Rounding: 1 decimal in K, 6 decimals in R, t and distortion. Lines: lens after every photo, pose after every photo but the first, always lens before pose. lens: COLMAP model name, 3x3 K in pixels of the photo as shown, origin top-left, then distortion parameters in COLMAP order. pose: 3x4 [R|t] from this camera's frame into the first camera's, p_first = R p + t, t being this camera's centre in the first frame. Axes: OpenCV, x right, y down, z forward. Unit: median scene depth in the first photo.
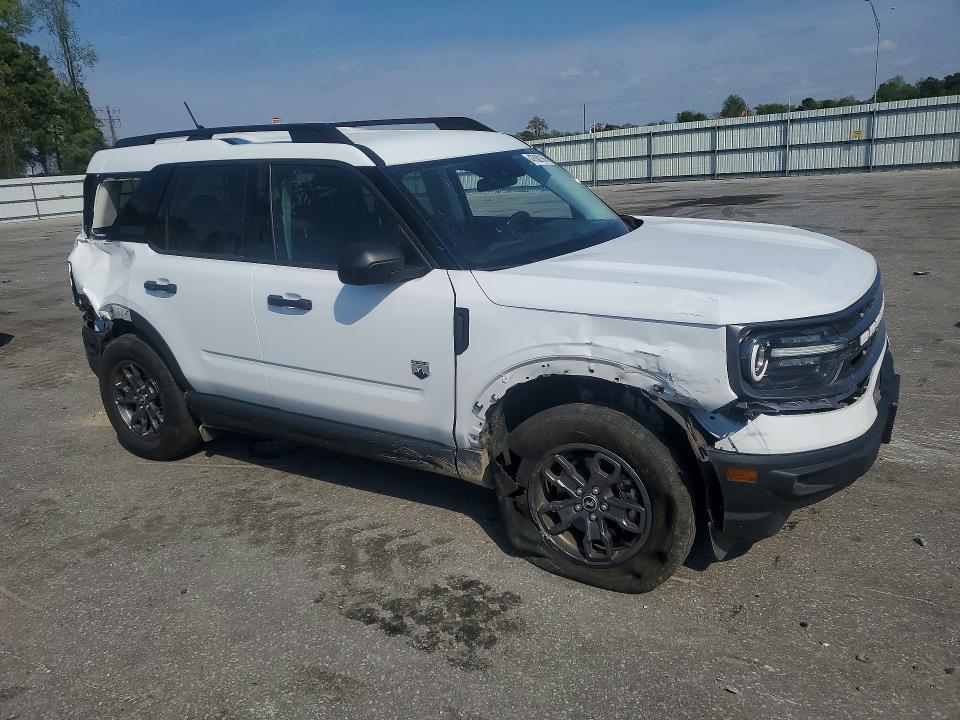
lens RADIAL K [[714.6, 0, 484.6], [0, 714.6, 358.6], [0, 0, 1]] dist [-0.000572, -0.007450]
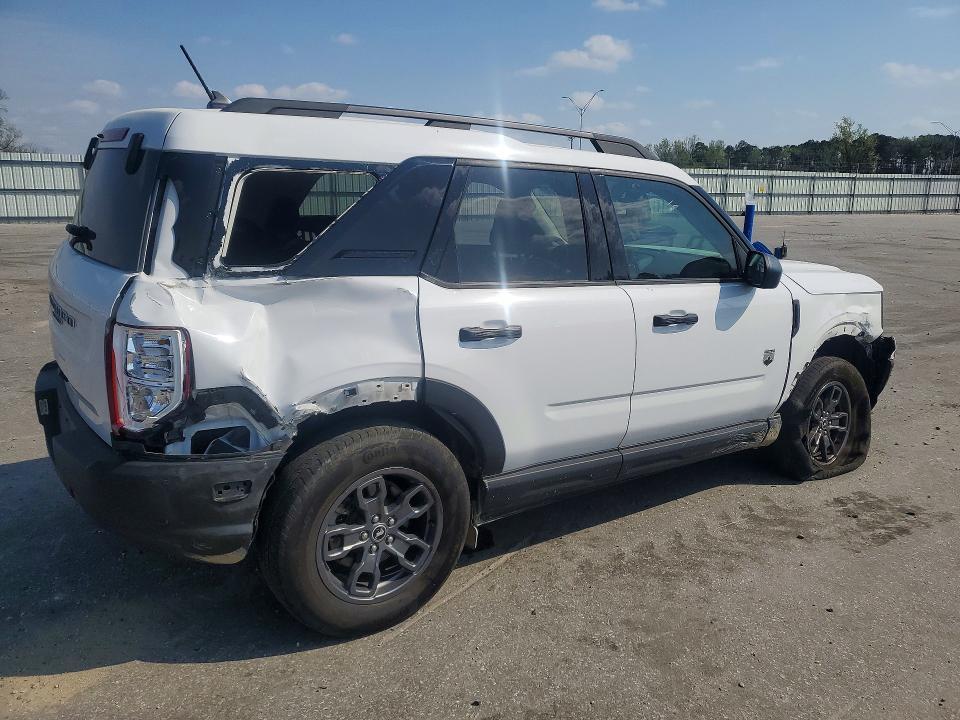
lens RADIAL K [[714.6, 0, 484.6], [0, 714.6, 358.6], [0, 0, 1]] dist [-0.000572, -0.007450]
pose [[0.419705, -0.137692, 0.897156, -1.266291], [0.203130, 0.977605, 0.055011, -0.134435], [-0.884639, 0.159151, 0.438275, 0.827327]]
